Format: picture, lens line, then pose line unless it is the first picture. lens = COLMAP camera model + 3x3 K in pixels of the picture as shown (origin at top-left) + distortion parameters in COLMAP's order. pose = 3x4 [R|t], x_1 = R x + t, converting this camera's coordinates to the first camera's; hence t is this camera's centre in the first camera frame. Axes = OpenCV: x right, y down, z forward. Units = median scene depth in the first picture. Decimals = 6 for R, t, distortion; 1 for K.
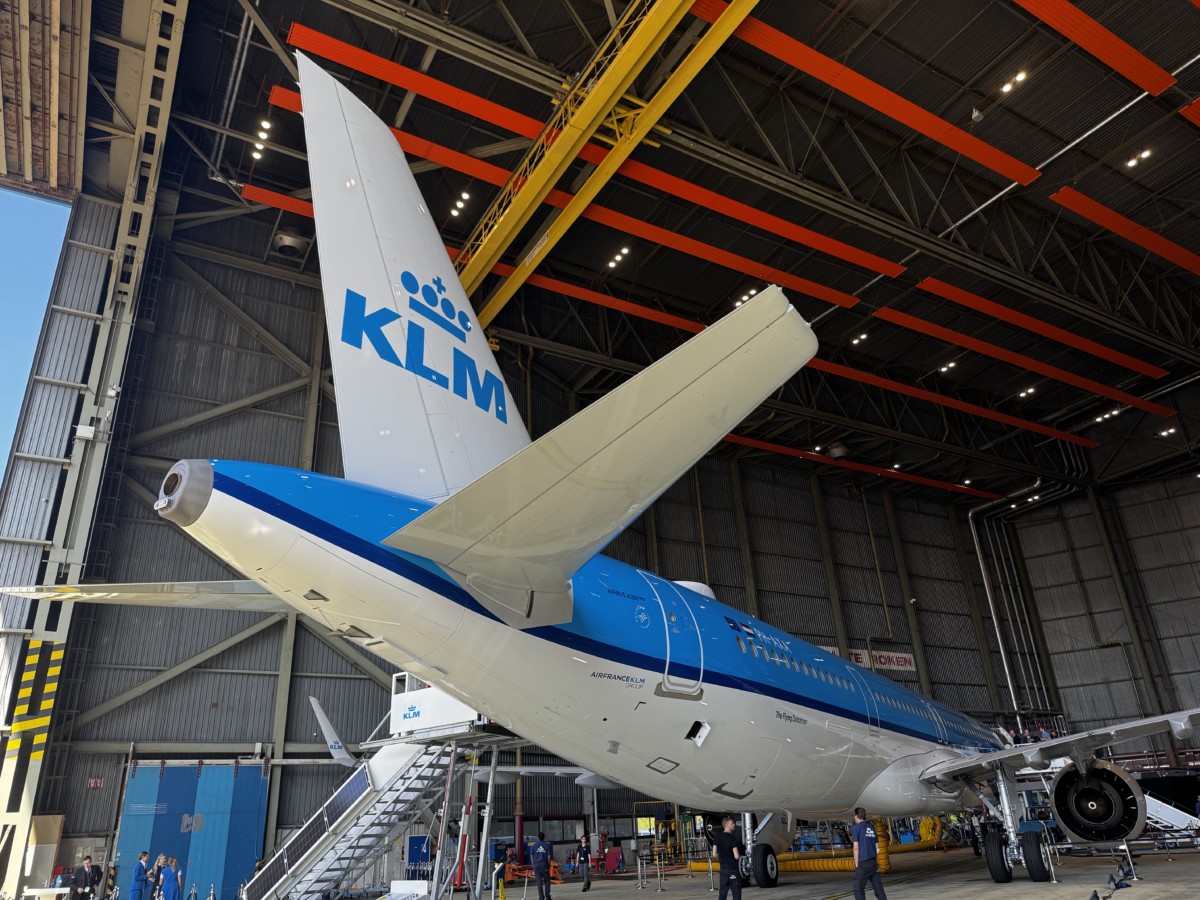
lens RADIAL K [[836.6, 0, 596.8], [0, 836.6, 467.8], [0, 0, 1]] dist [0.030330, -0.088115]
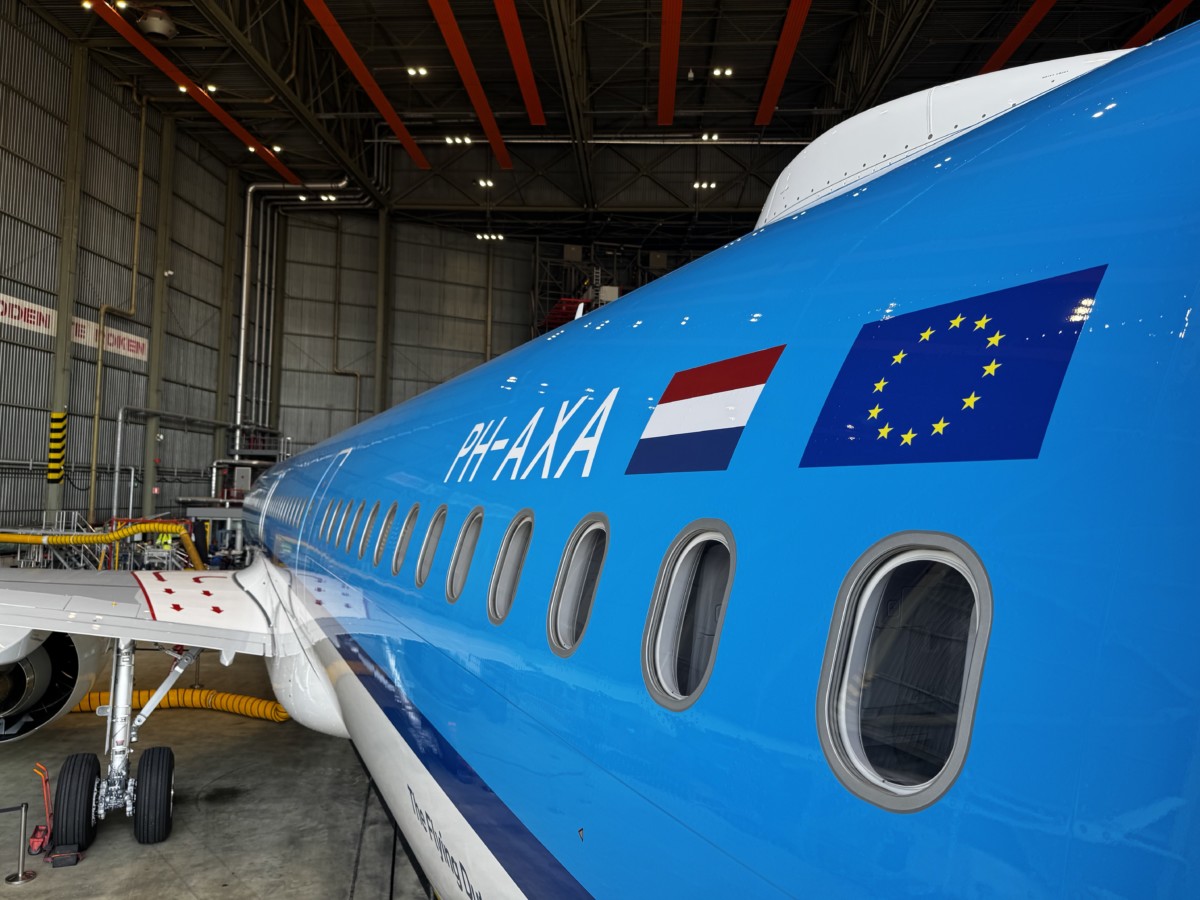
lens RADIAL K [[836.6, 0, 596.8], [0, 836.6, 467.8], [0, 0, 1]] dist [0.030330, -0.088115]
pose [[0.548415, 0.086422, 0.831728, -0.021221], [-0.378186, 0.912742, 0.154524, 0.052215], [-0.745799, -0.399291, 0.533245, 0.225050]]
